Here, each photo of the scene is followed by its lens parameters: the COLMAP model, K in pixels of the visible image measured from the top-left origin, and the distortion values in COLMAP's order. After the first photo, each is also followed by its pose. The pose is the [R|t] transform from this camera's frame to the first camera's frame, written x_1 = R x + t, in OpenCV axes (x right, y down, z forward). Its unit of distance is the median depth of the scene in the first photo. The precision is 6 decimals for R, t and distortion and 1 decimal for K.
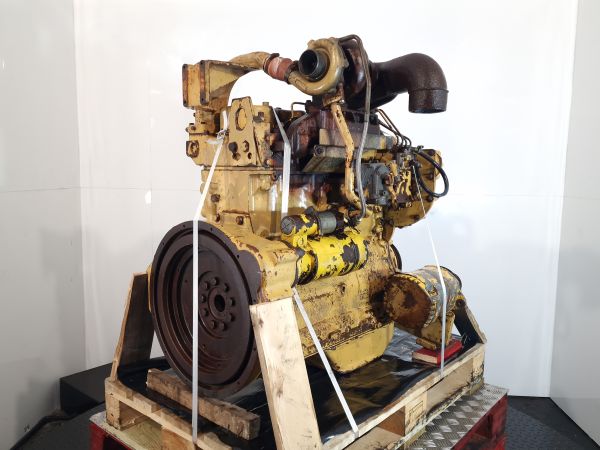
lens RADIAL K [[485.0, 0, 300.0], [0, 485.0, 225.0], [0, 0, 1]] dist [0.003427, 0.000491]
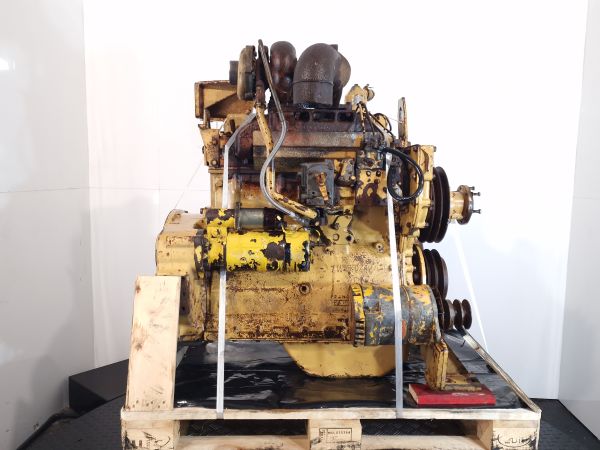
lens RADIAL K [[485.0, 0, 300.0], [0, 485.0, 225.0], [0, 0, 1]] dist [0.003427, 0.000491]
pose [[0.691163, 0.074835, -0.718814, 0.855789], [-0.083815, 0.996213, 0.023123, -0.023039], [0.717823, 0.044265, 0.694817, 0.319699]]
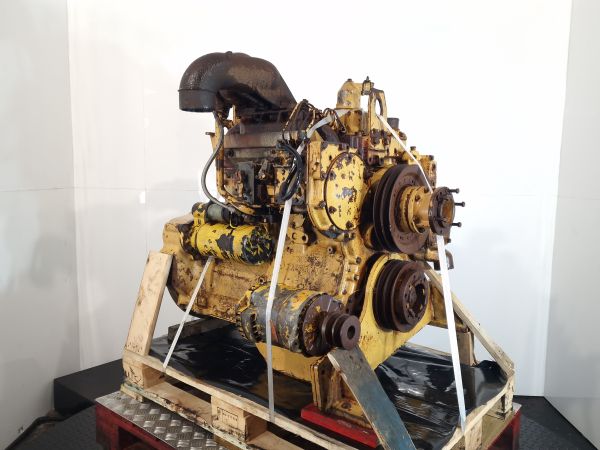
lens RADIAL K [[485.0, 0, 300.0], [0, 485.0, 225.0], [0, 0, 1]] dist [0.003427, 0.000491]
pose [[0.035488, 0.093725, -0.994965, 1.223696], [-0.122384, 0.988507, 0.088752, -0.101741], [0.991848, 0.118618, 0.046551, 1.102663]]
